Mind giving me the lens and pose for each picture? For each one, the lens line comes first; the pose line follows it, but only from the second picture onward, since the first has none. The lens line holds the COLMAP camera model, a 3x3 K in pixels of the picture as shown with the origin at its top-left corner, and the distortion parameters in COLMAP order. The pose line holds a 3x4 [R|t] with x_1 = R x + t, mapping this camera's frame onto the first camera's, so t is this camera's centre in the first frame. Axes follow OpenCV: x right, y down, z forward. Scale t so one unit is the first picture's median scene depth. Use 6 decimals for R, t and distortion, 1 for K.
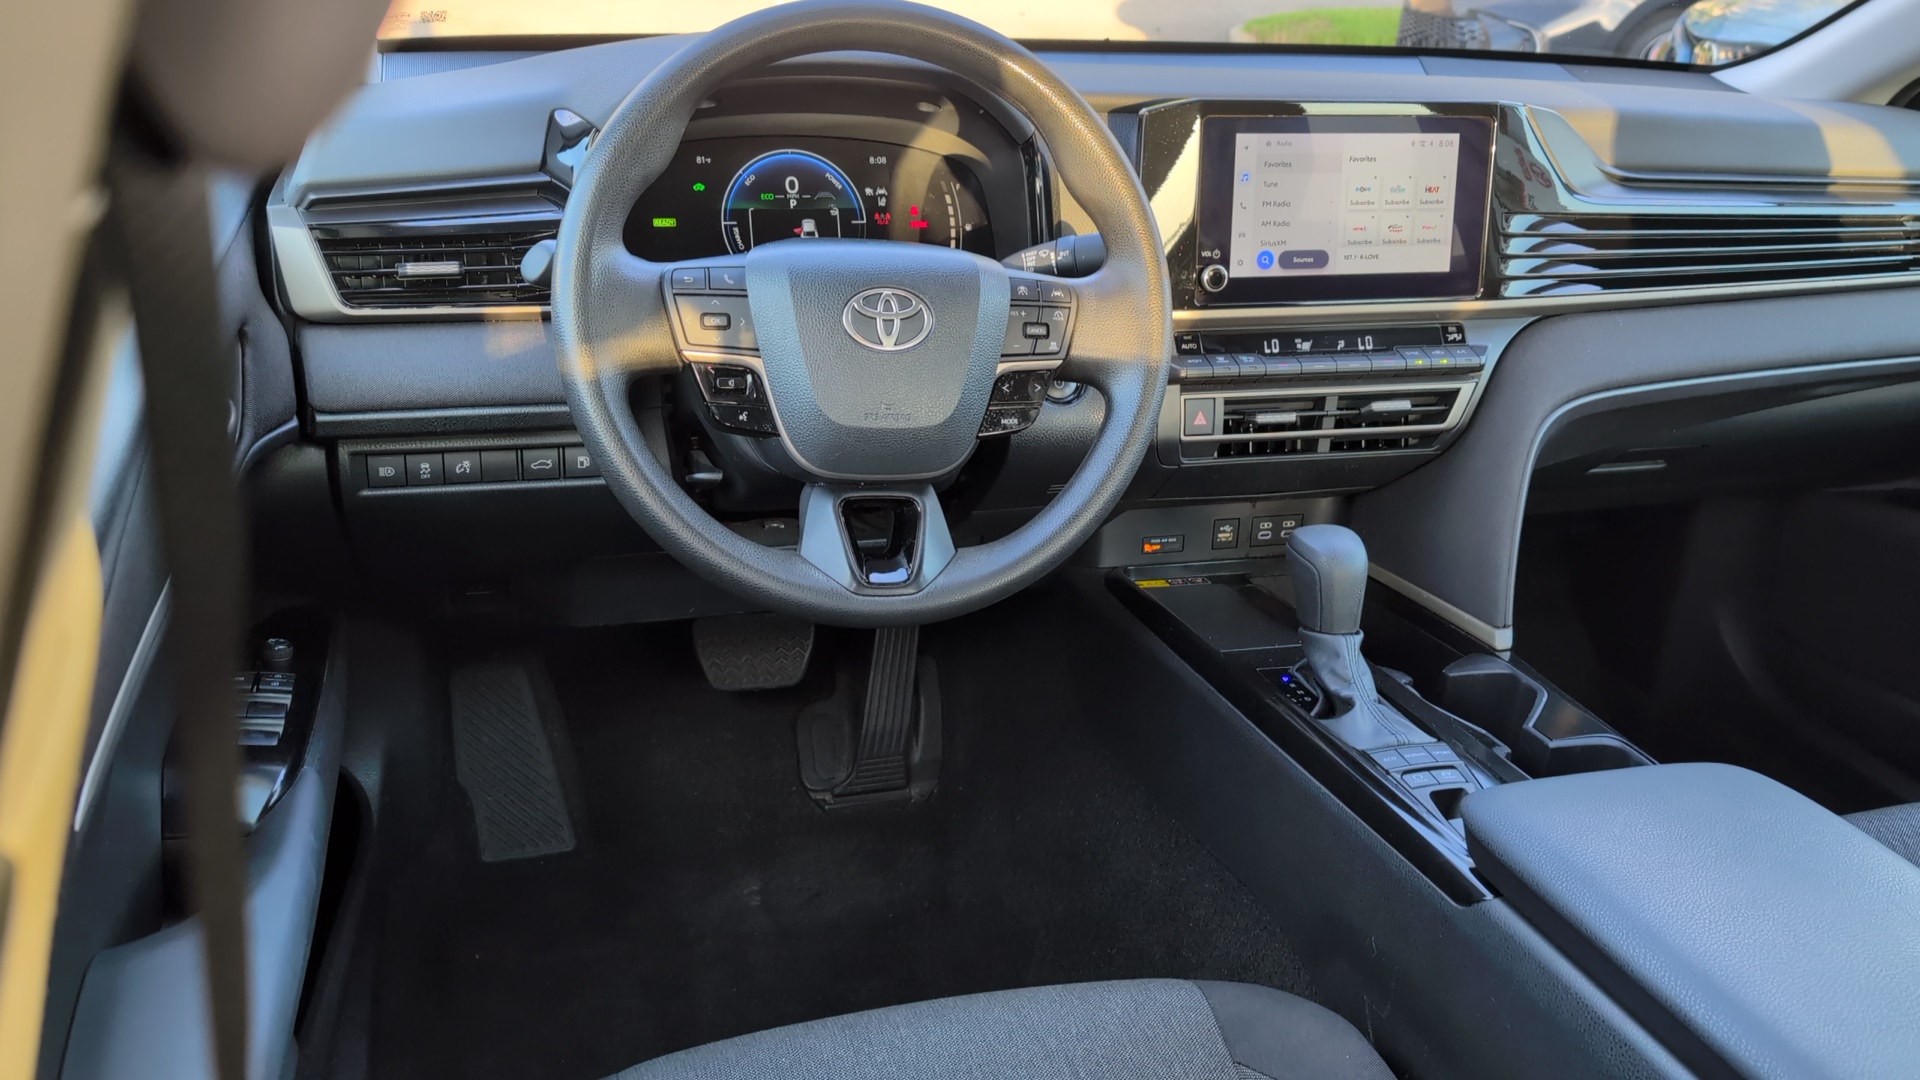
lens RADIAL K [[1537.9, 0, 960.4], [0, 1537.9, 529.5], [0, 0, 1]] dist [0.005625, -0.024956]
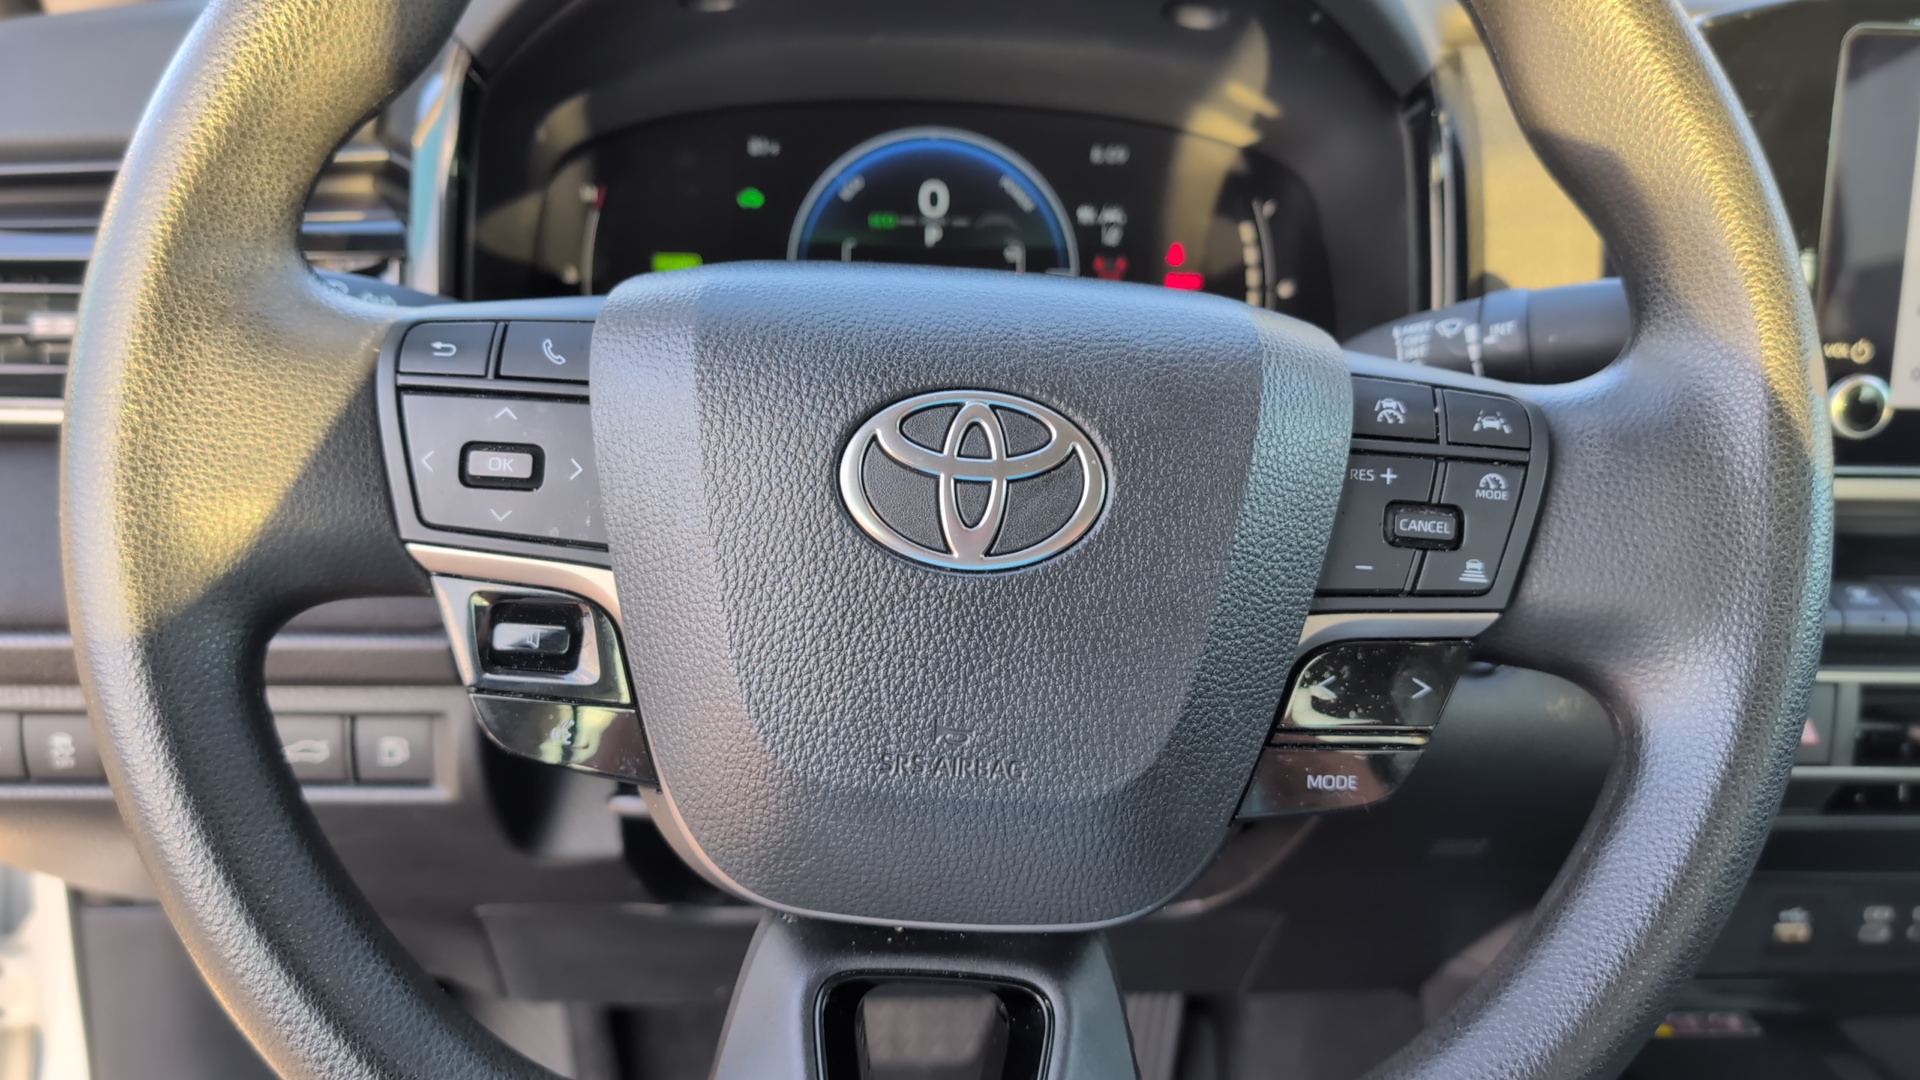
lens RADIAL K [[1537.9, 0, 969.1], [0, 1537.9, 553.9], [0, 0, 1]] dist [0.005625, -0.024956]
pose [[0.973373, 0.053616, -0.222870, 0.022094], [-0.068936, 0.995722, -0.061532, -0.078183], [0.218618, 0.075257, 0.972904, 0.527318]]
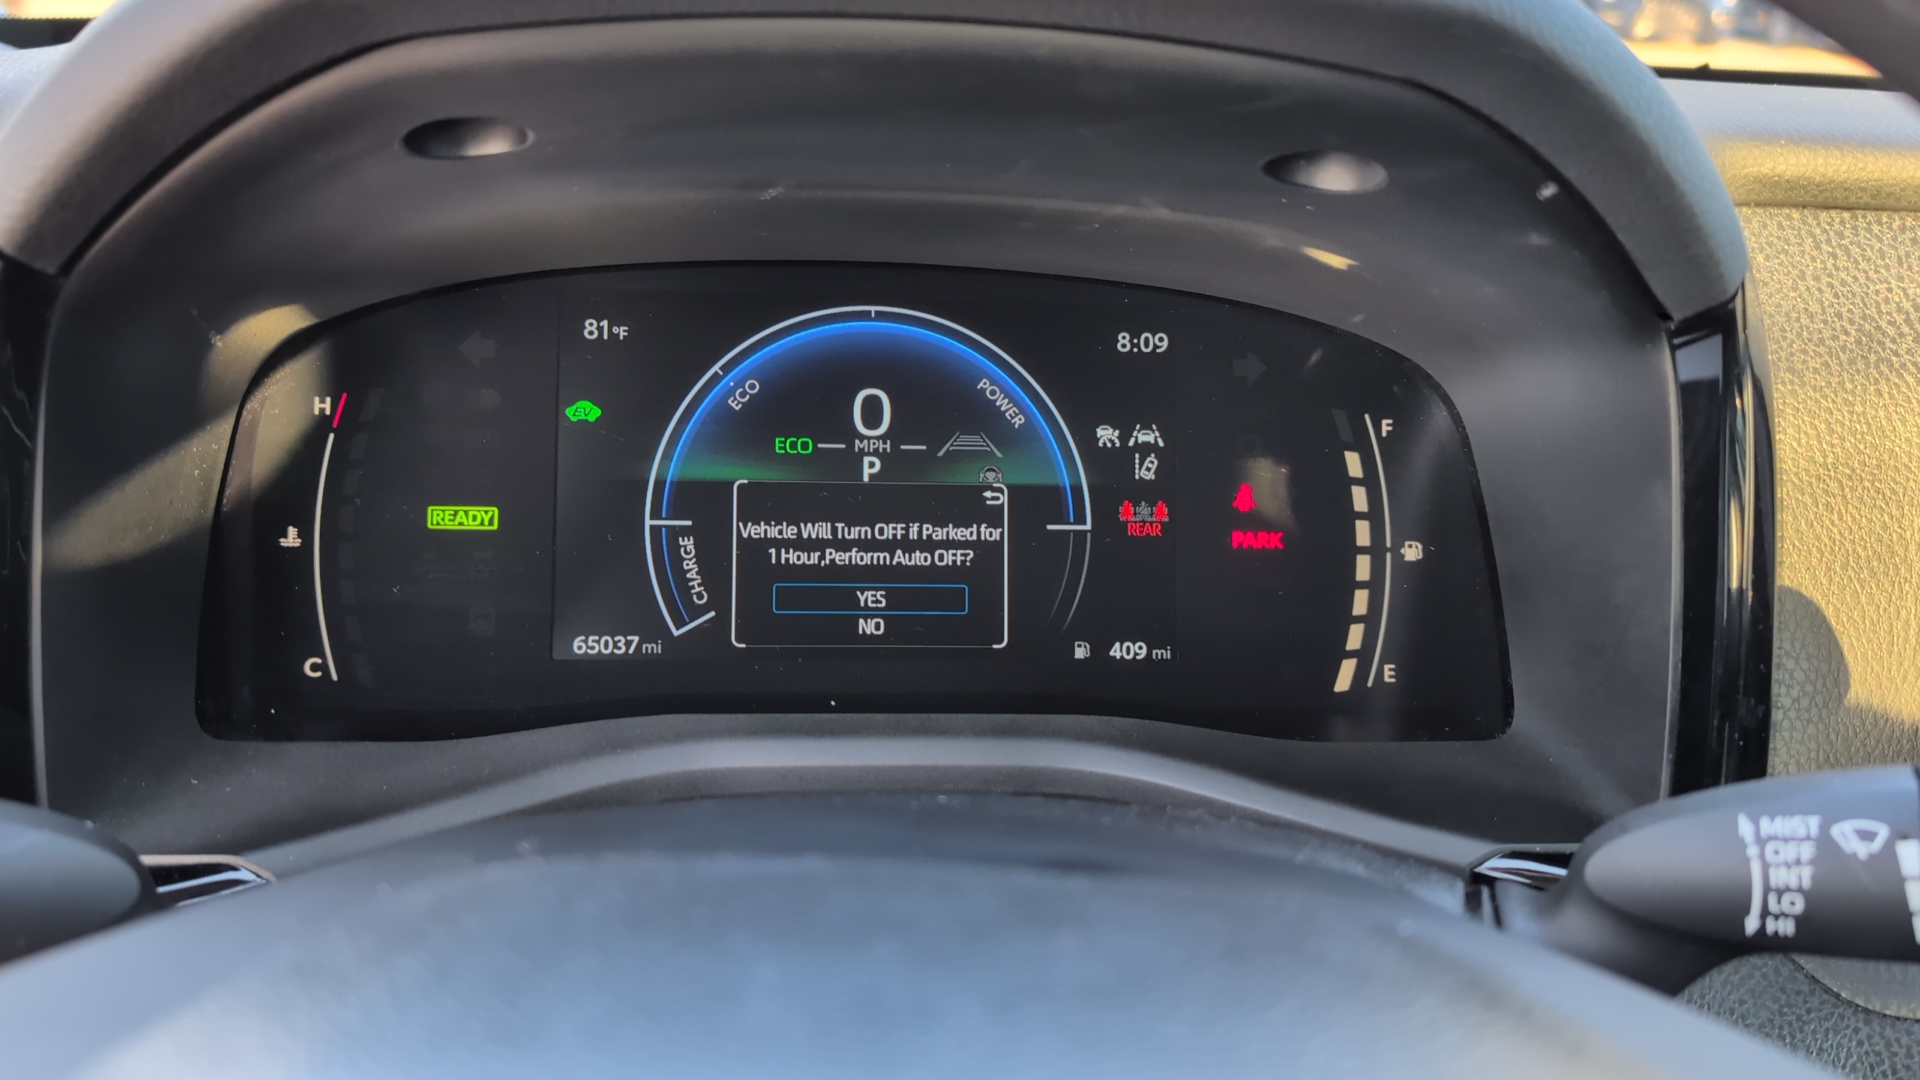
lens RADIAL K [[1537.9, 0, 974.9], [0, 1537.9, 532.7], [0, 0, 1]] dist [0.005625, -0.024956]
pose [[0.981246, 0.054859, -0.184791, -0.026704], [-0.067603, 0.995697, -0.063381, -0.182778], [0.180519, 0.074685, 0.980732, 0.699881]]
